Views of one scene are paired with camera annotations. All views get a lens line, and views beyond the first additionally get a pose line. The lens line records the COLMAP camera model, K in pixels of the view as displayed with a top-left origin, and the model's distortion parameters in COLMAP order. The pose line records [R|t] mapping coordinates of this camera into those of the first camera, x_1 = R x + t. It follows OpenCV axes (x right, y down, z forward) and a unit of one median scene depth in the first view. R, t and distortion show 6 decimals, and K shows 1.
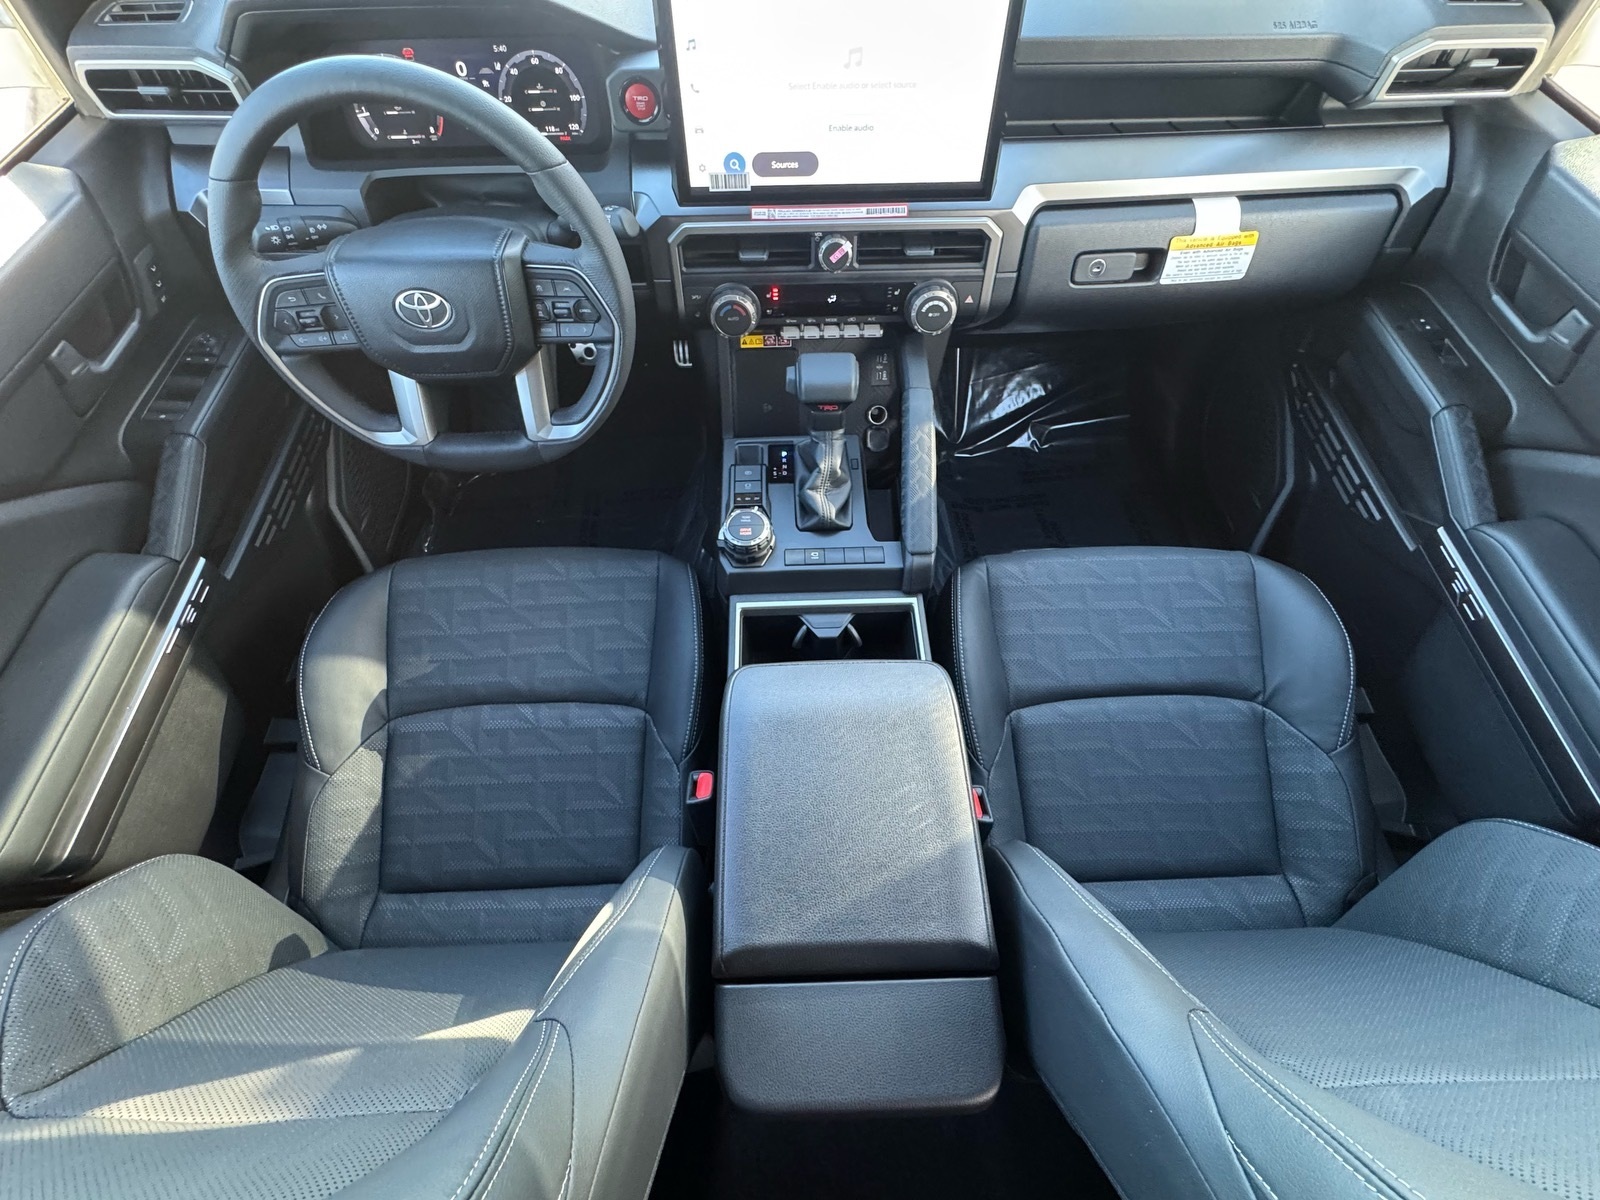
lens RADIAL K [[713.1, 0, 798.9], [0, 713.1, 601.7], [0, 0, 1]] dist [-0.002350, -0.000309]
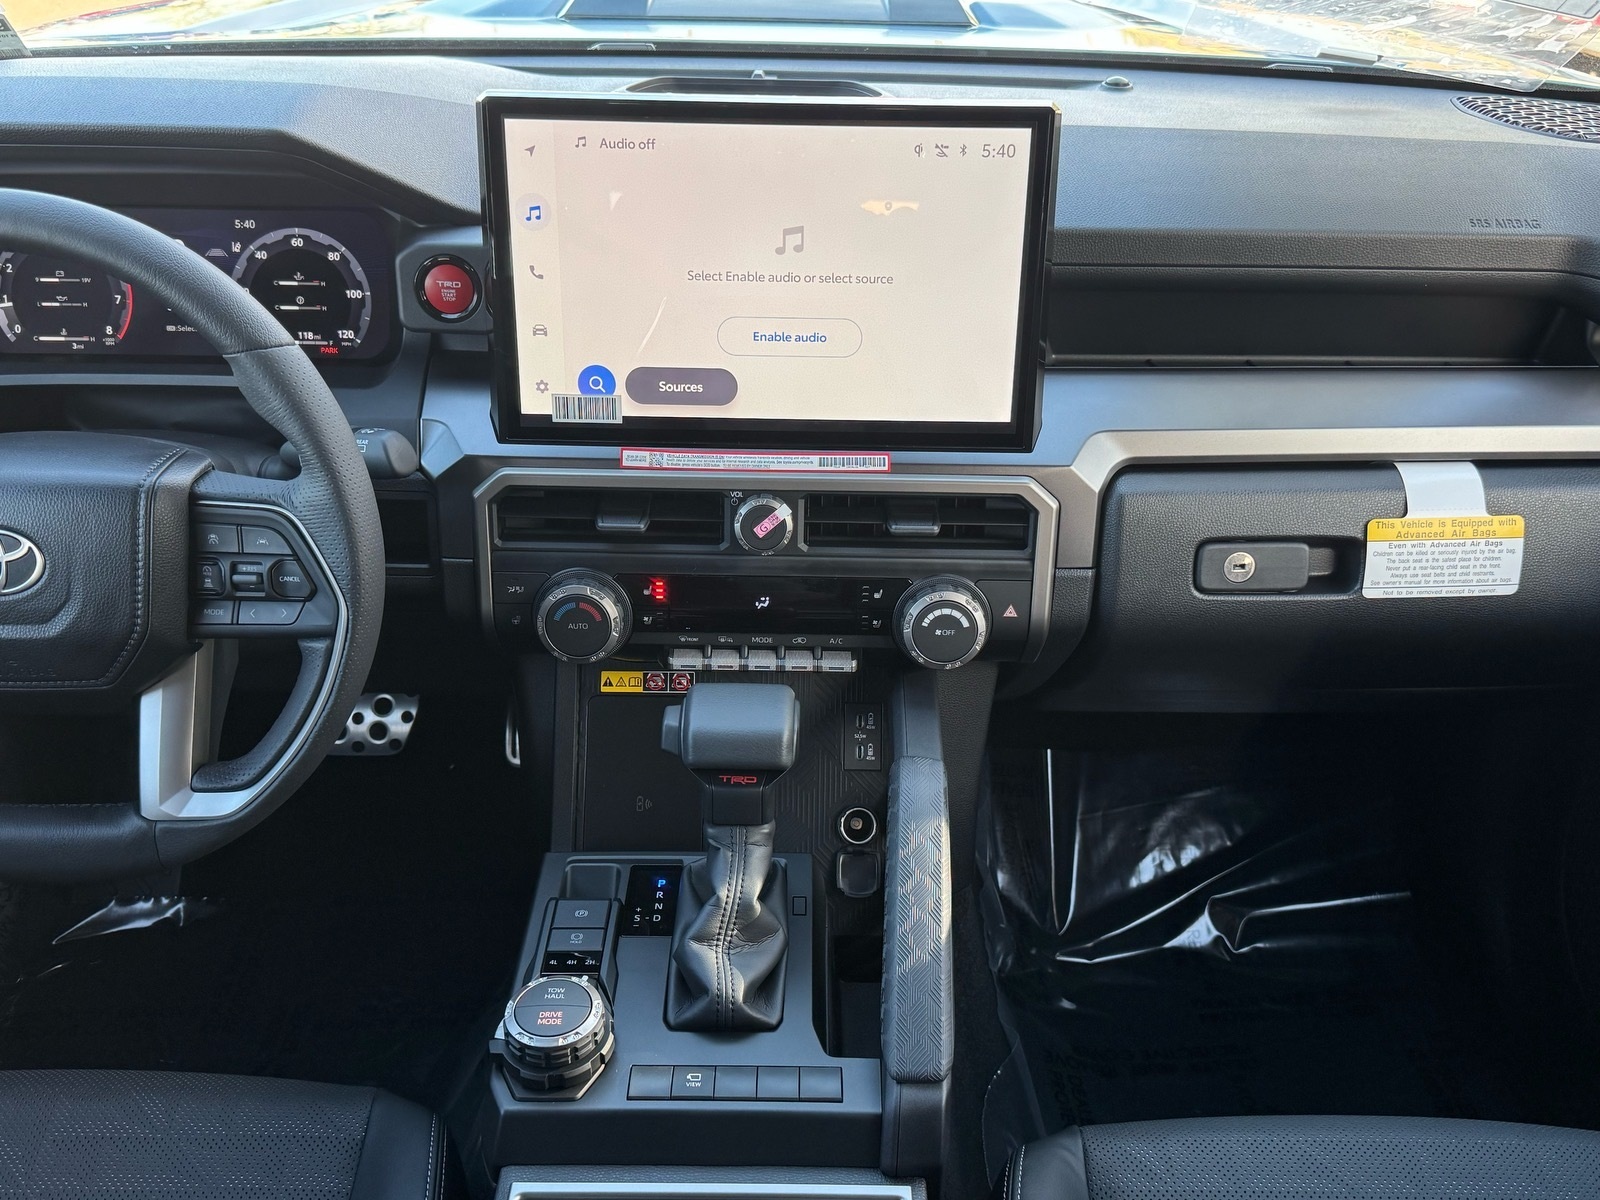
lens RADIAL K [[1489.0, 0, 801.5], [0, 1489.0, 621.8], [0, 0, 1]] dist [0.052302, 0.000000]
pose [[0.999279, 0.033217, -0.018409, 0.102763], [-0.037964, 0.886382, -0.461396, 0.122556], [0.000991, 0.461762, 0.887003, -0.014120]]
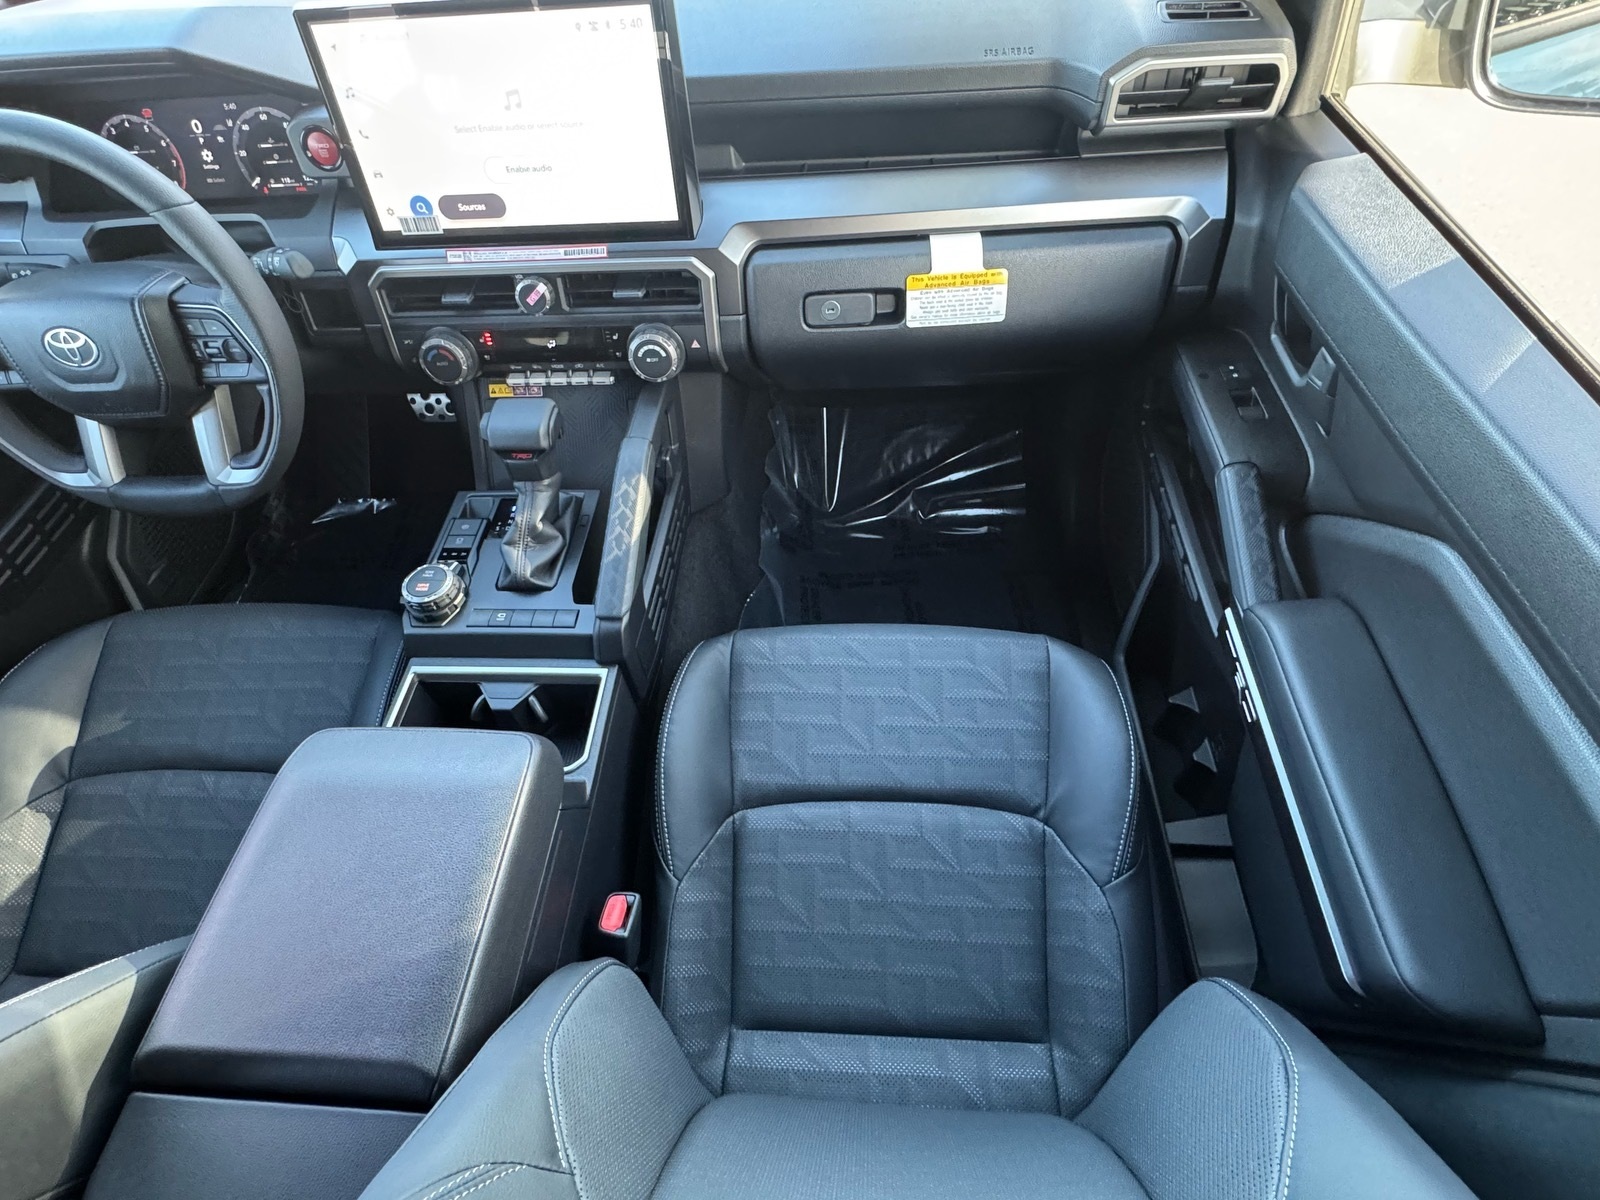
lens RADIAL K [[798.7, 0, 791.6], [0, 798.7, 600.6], [0, 0, 1]] dist [-0.003753, 0.001978]
pose [[0.994089, 0.032188, -0.103686, 0.495916], [-0.044915, 0.991408, -0.122857, 0.021682], [0.098841, 0.126787, 0.986993, 0.047504]]
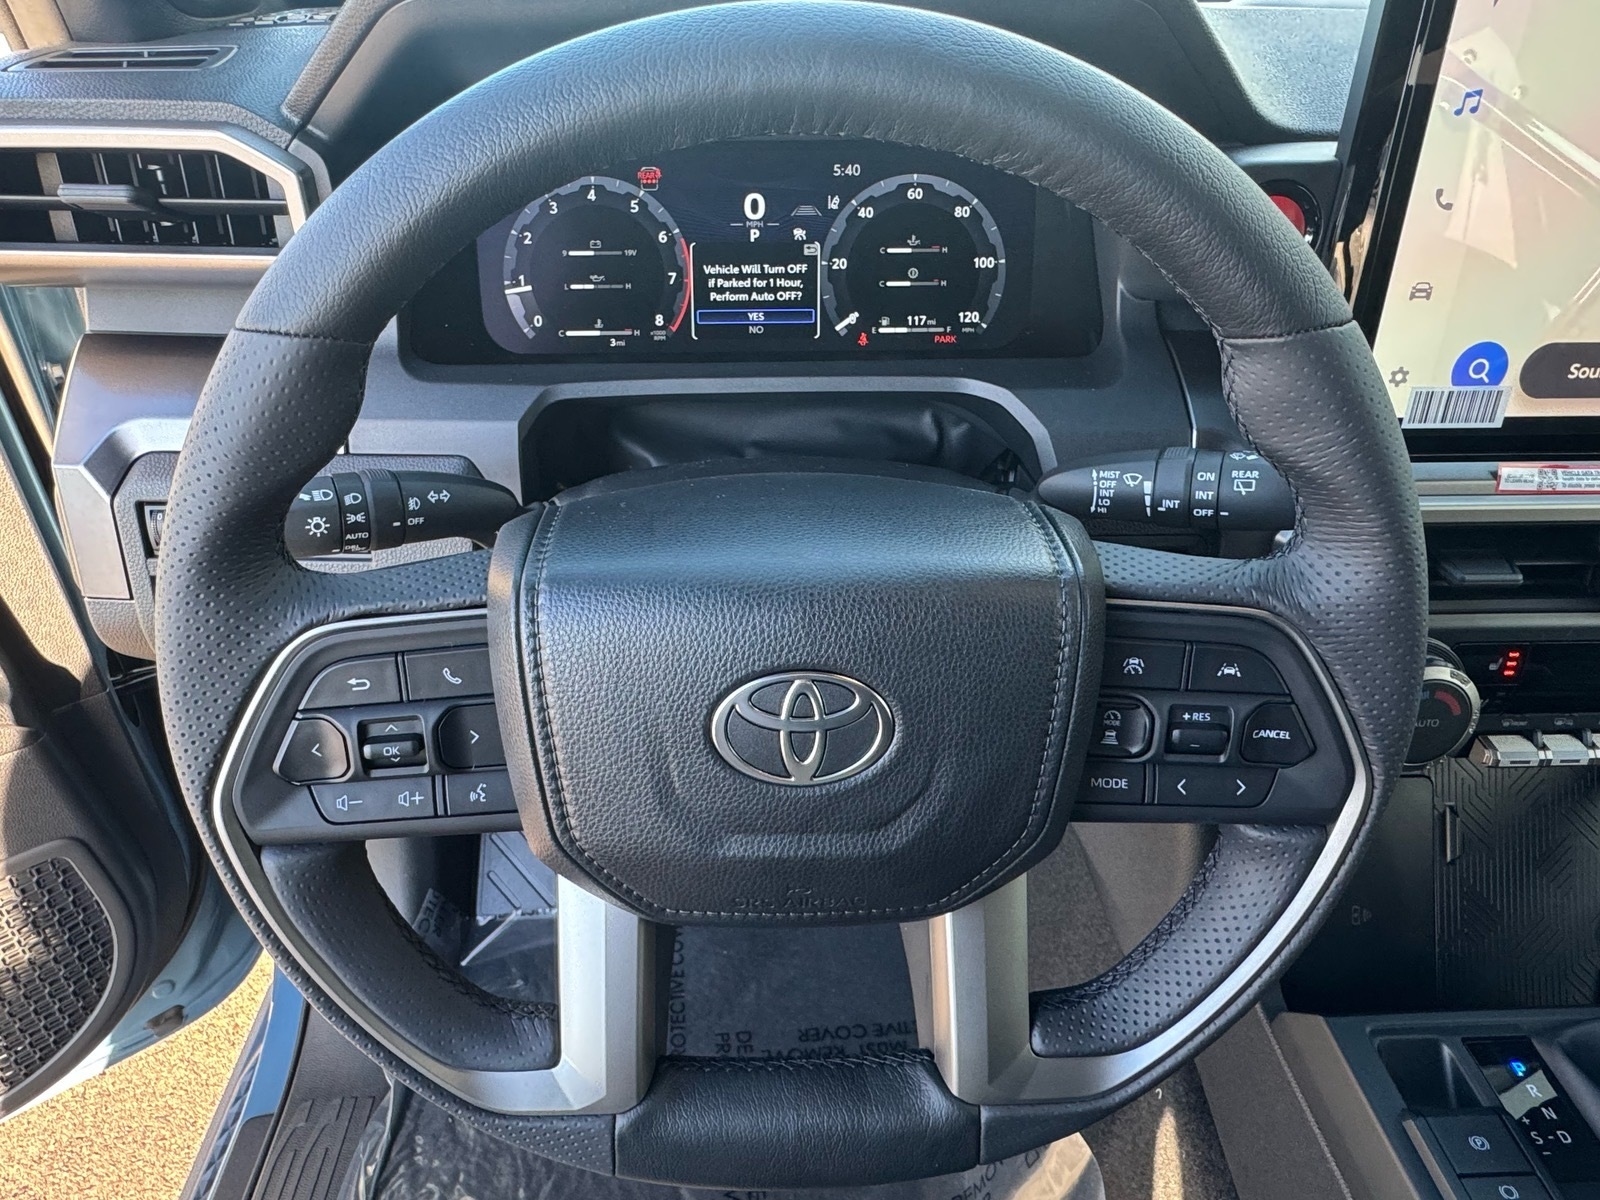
lens RADIAL K [[999.0, 0, 760.5], [0, 999.0, 600.3], [0, 0, 1]] dist [0.007499, 0.000064]
pose [[0.999933, 0.006575, 0.009579, -0.464028], [-0.002078, 0.912393, -0.409311, -0.241394], [-0.011431, 0.409264, 0.912345, 0.498129]]
